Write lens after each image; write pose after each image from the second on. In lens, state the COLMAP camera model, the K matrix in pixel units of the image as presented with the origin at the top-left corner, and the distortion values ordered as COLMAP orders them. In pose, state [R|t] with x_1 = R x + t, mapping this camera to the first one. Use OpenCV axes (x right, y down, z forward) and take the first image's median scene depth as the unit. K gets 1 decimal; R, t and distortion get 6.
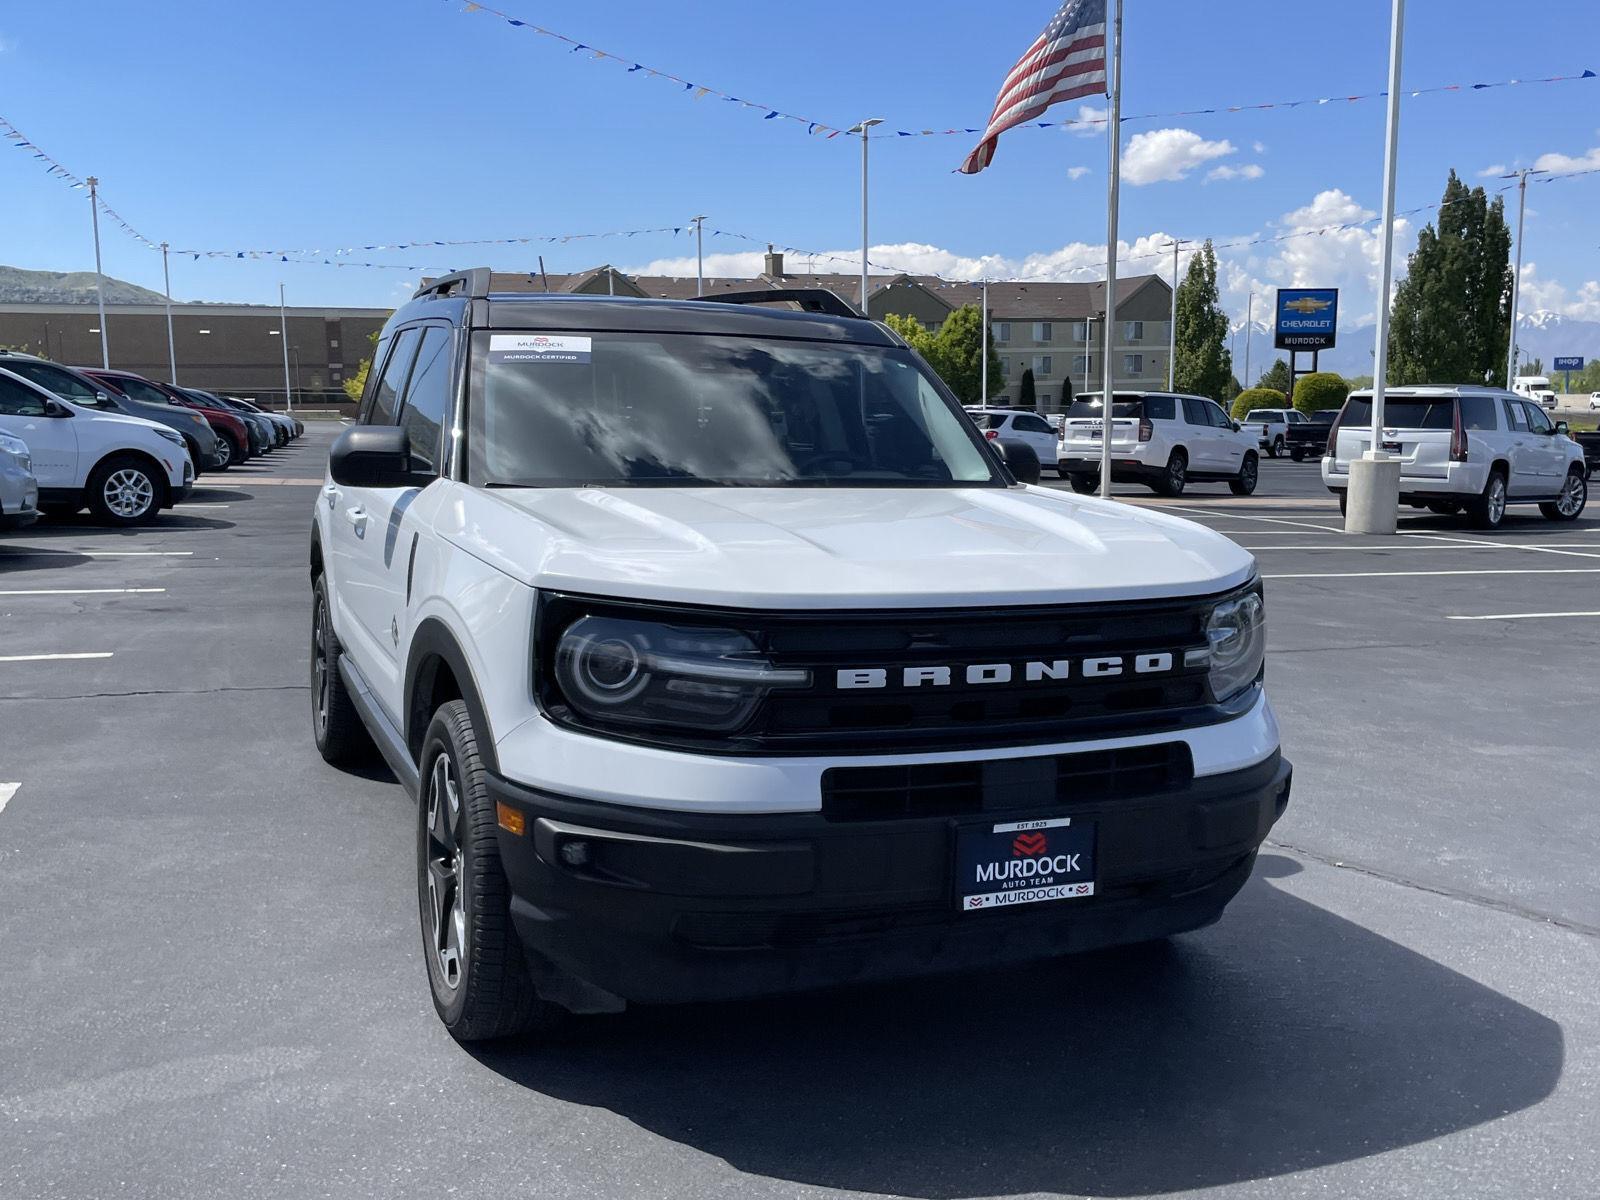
lens RADIAL K [[1501.0, 0, 805.1], [0, 1501.0, 594.4], [0, 0, 1]] dist [0.111877, -0.185734]
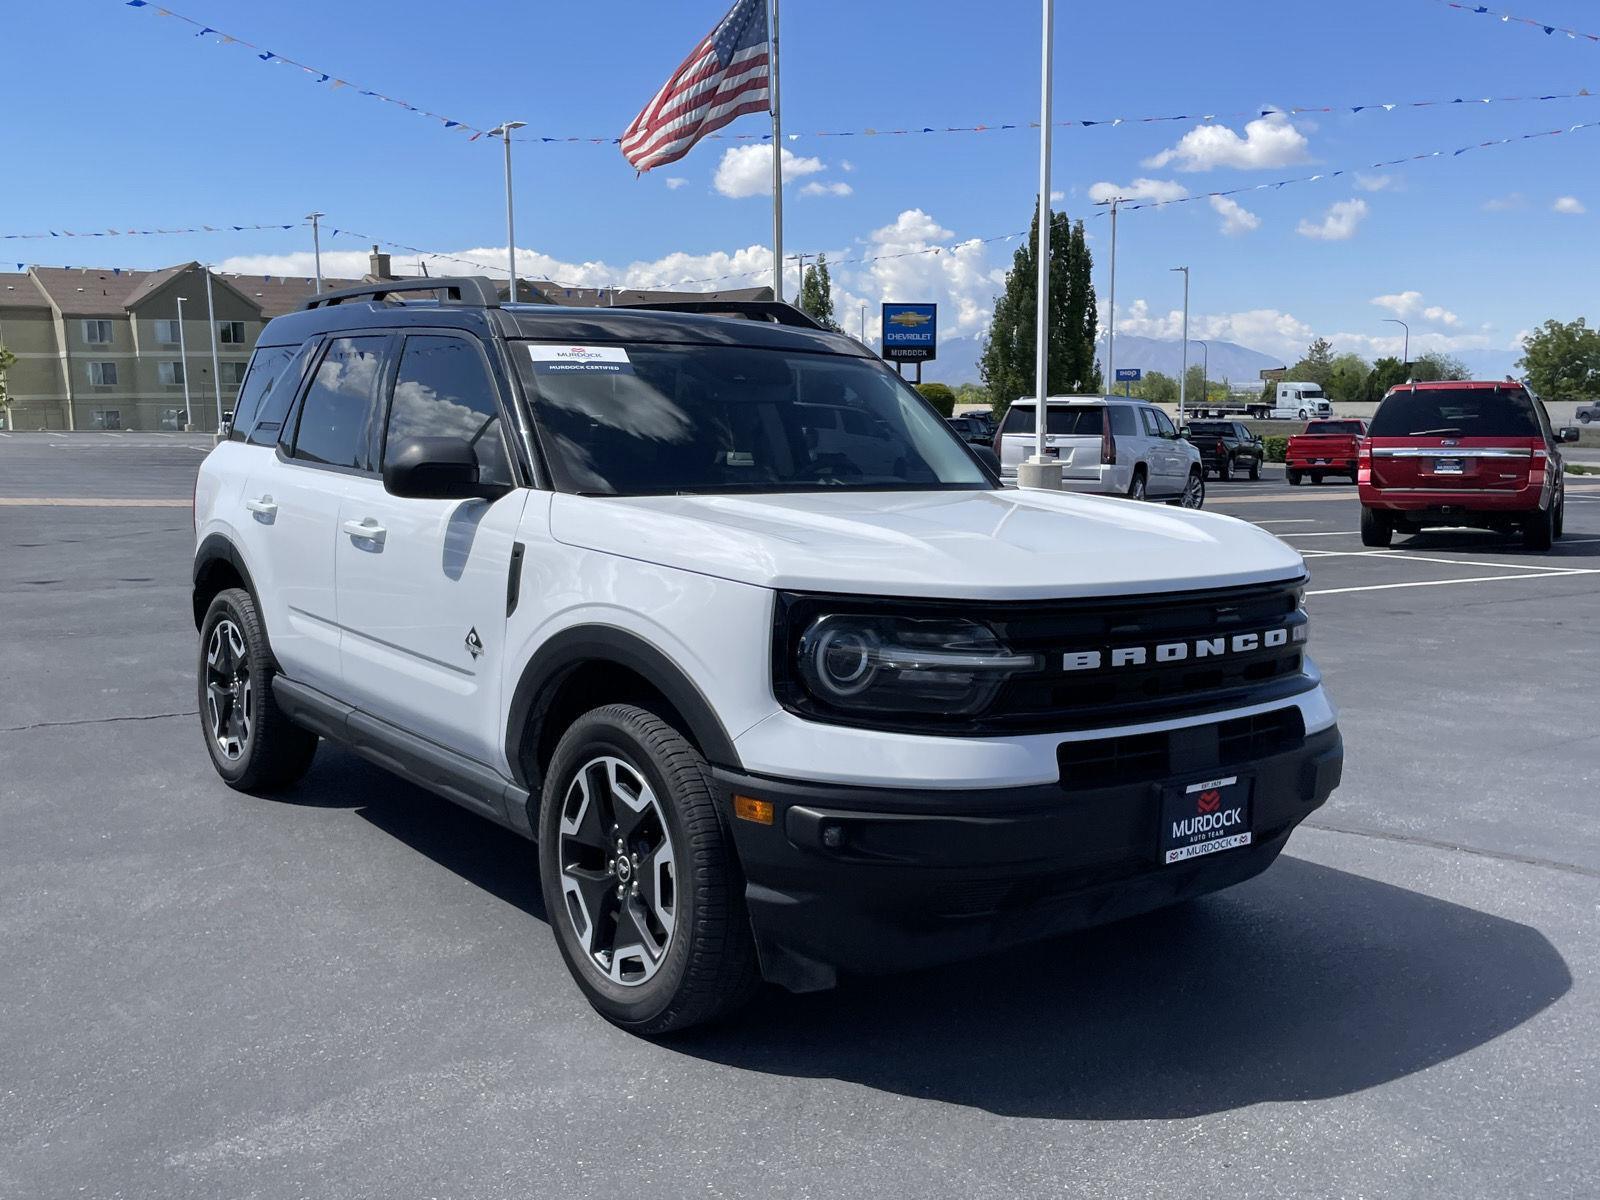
lens RADIAL K [[1505.6, 0, 800.0], [0, 1505.6, 600.0], [0, 0, 1]] dist [0.131437, -0.228180]
pose [[0.967803, -0.034523, 0.249329, -0.229262], [0.035005, 0.999384, 0.002499, 0.000757], [-0.249261, 0.006309, 0.968416, -0.013629]]
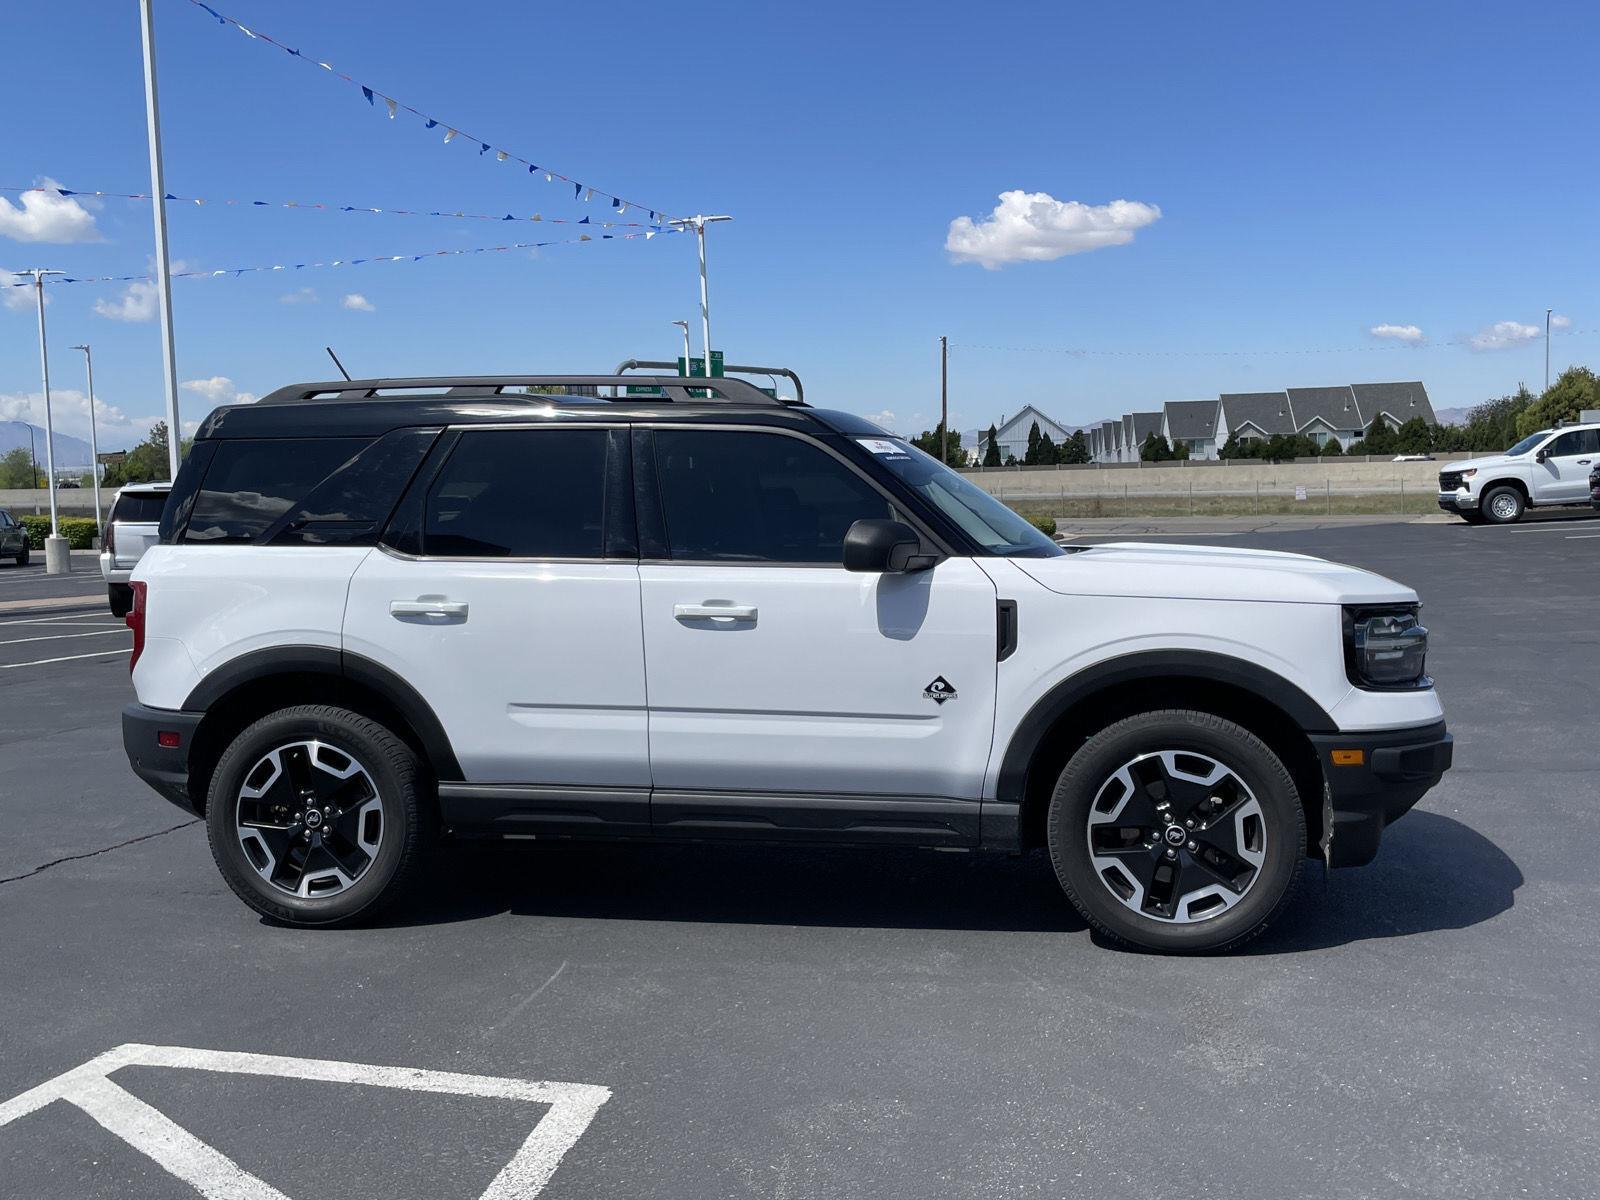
lens RADIAL K [[1505.6, 0, 800.0], [0, 1505.6, 600.0], [0, 0, 1]] dist [0.131437, -0.228180]
pose [[0.541965, -0.081469, 0.836443, -0.959029], [0.130264, 0.991405, 0.012159, -0.053809], [-0.830244, 0.102369, 0.547919, 0.327403]]
